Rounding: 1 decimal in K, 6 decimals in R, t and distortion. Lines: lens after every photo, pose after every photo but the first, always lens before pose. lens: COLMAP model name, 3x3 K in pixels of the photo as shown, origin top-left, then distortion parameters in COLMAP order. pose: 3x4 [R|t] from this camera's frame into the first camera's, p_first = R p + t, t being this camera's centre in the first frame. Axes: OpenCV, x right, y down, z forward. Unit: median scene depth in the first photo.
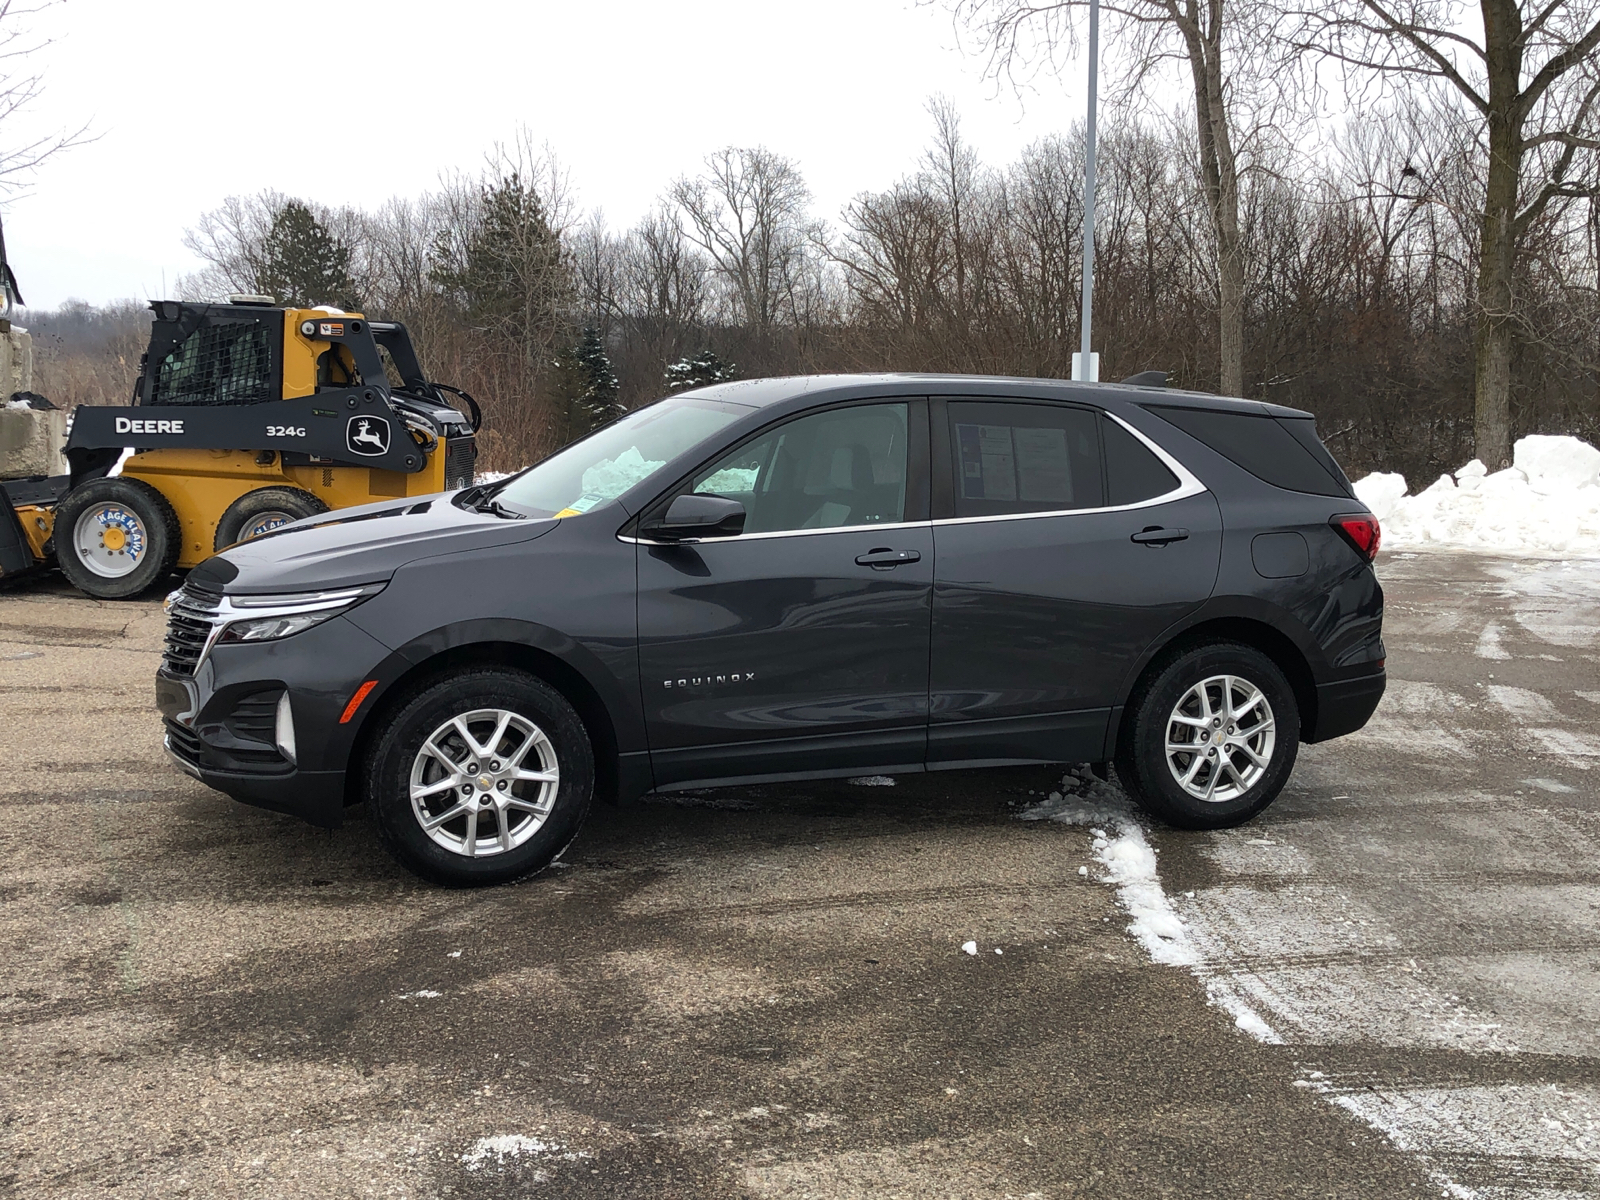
lens RADIAL K [[1822.9, 0, 800.0], [0, 1822.9, 600.0], [0, 0, 1]] dist [0.140896, -0.434209]
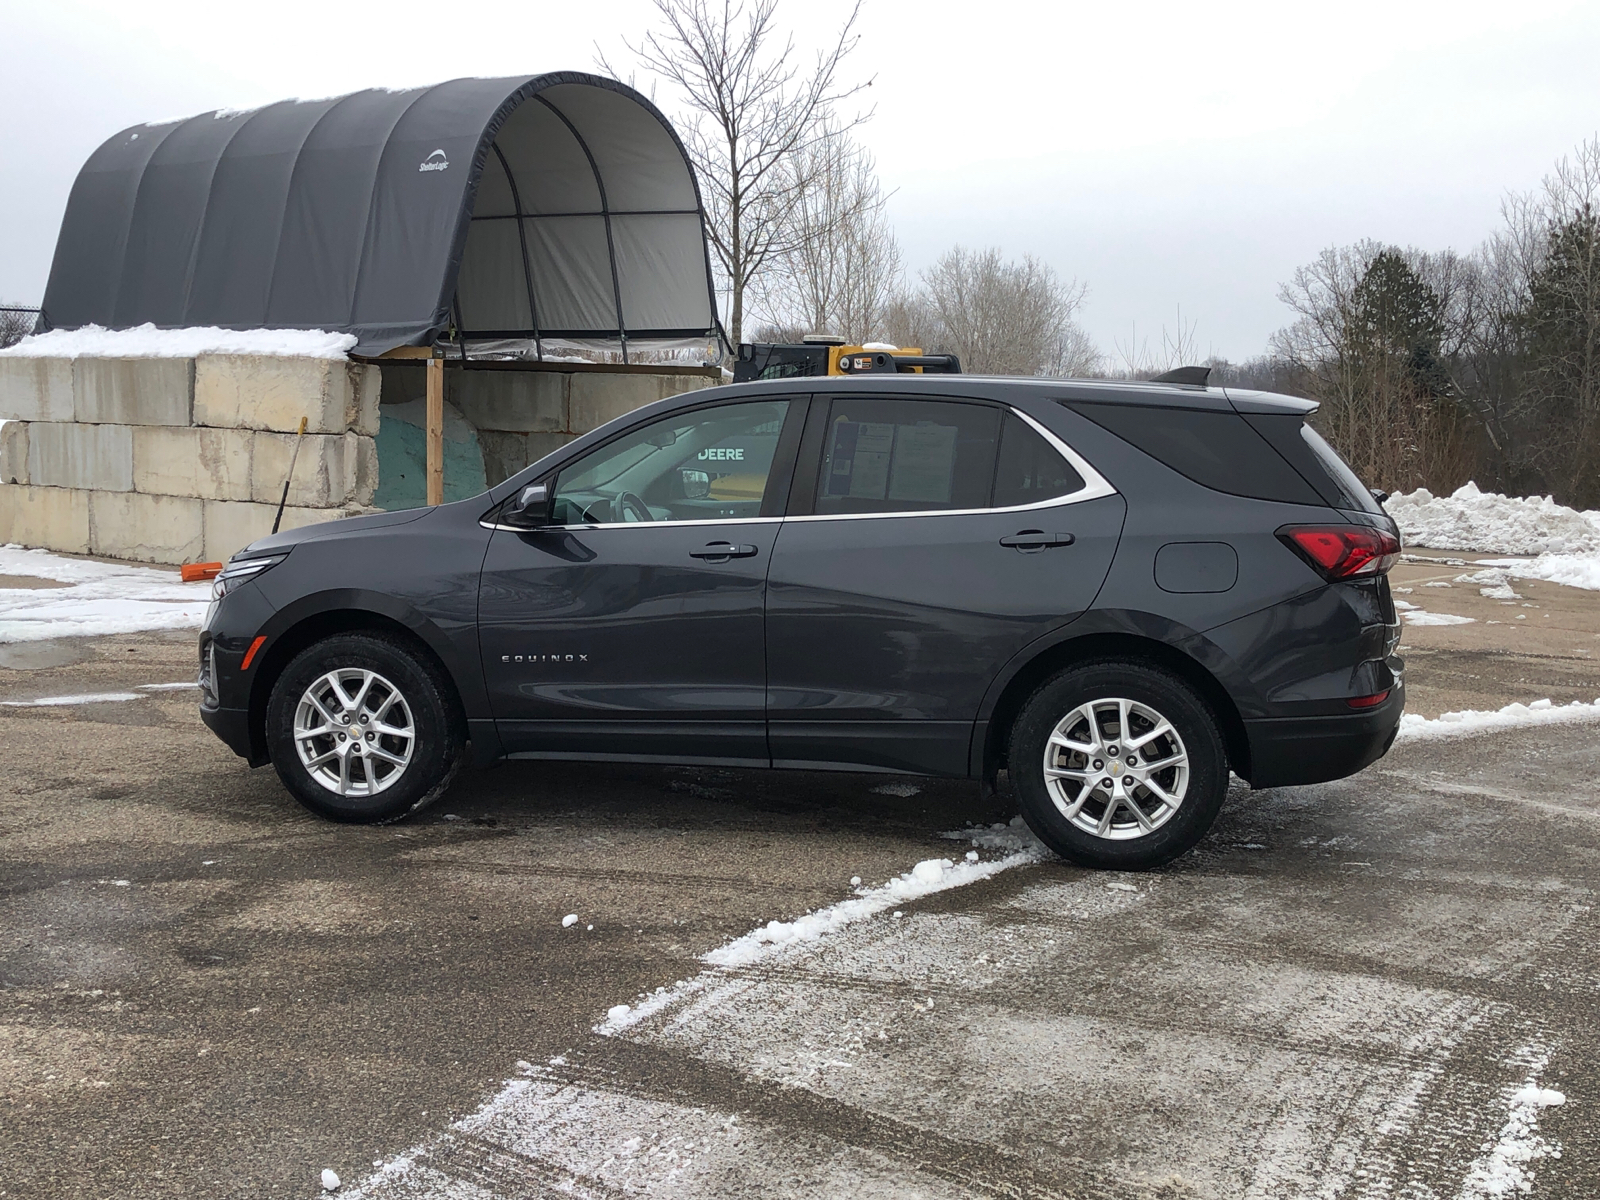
lens RADIAL K [[1822.9, 0, 800.0], [0, 1822.9, 600.0], [0, 0, 1]] dist [0.140896, -0.434209]
pose [[0.829744, 0.041223, -0.556619, 0.651866], [-0.056671, 0.998337, -0.010543, 0.012229], [0.555259, 0.040292, 0.830701, 0.180887]]
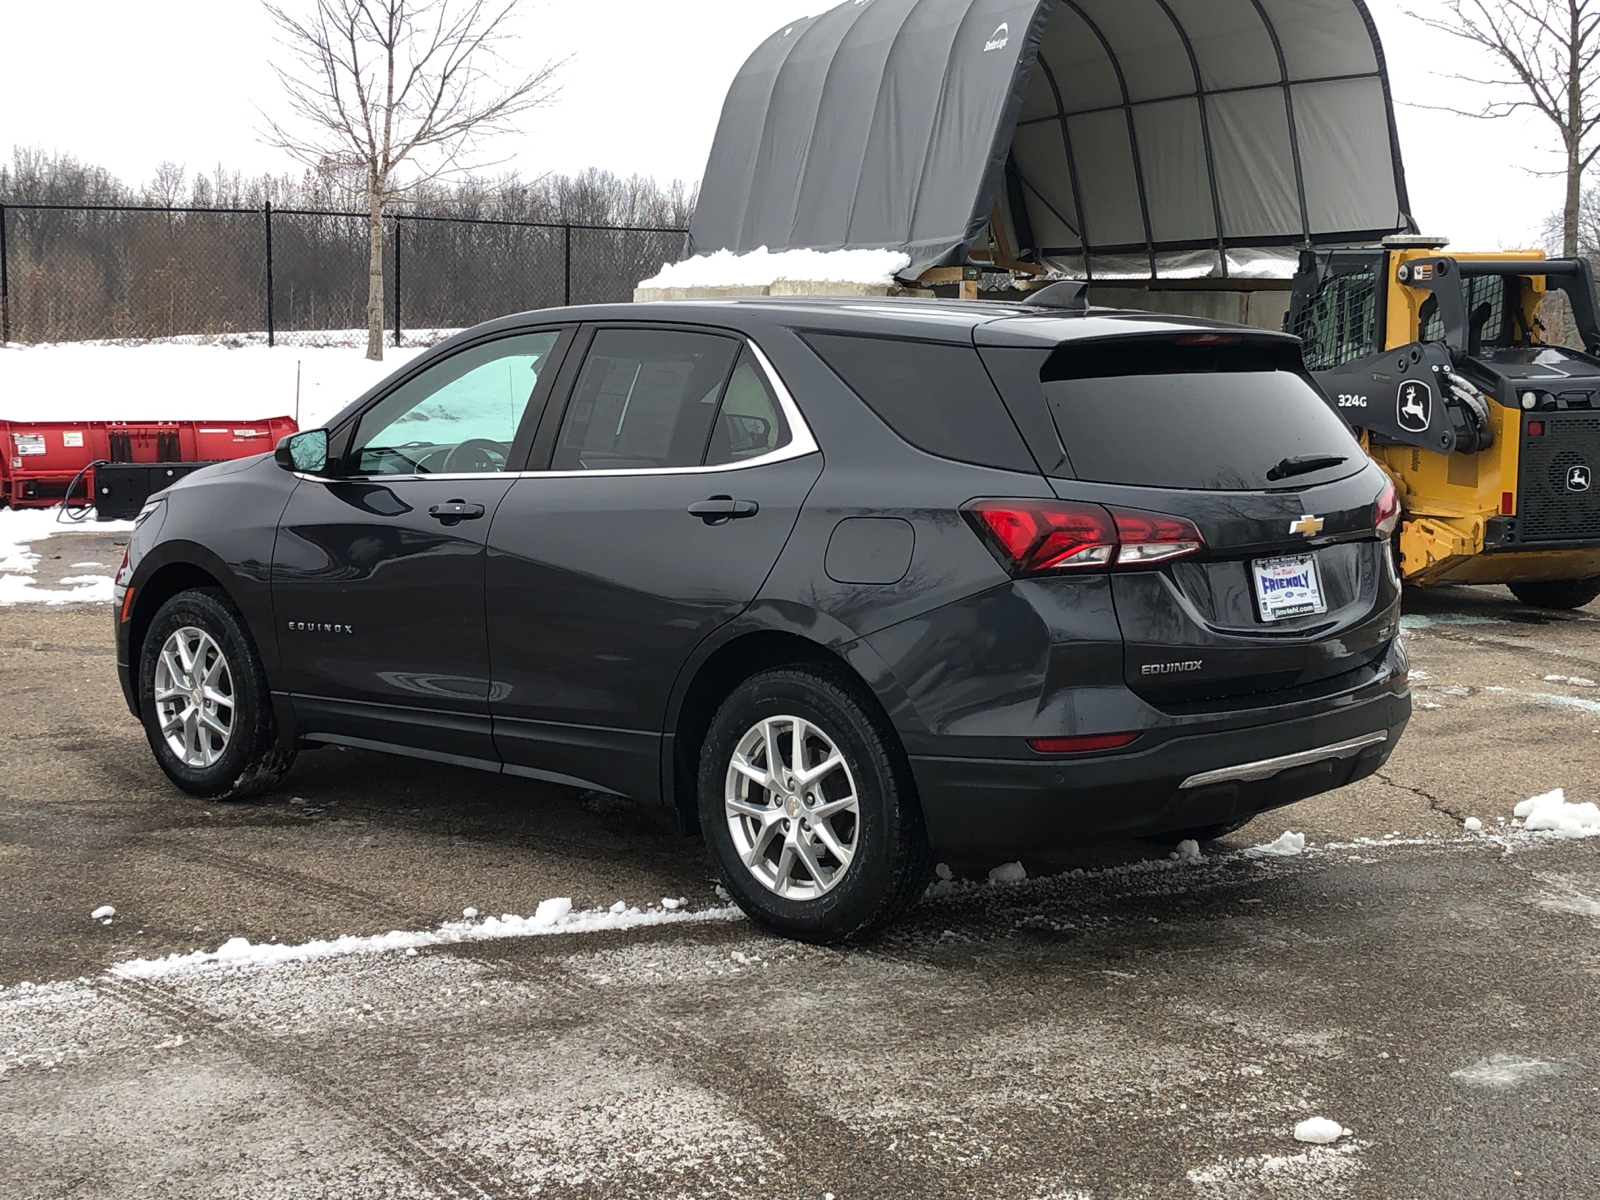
lens RADIAL K [[2306.1, 0, 800.0], [0, 2306.1, 600.0], [0, 0, 1]] dist [0.187379, -0.640893]
pose [[0.432181, 0.079450, -0.898280, 1.100132], [-0.100072, 0.994184, 0.039785, -0.041047], [0.896217, 0.072698, 0.437619, 0.672245]]
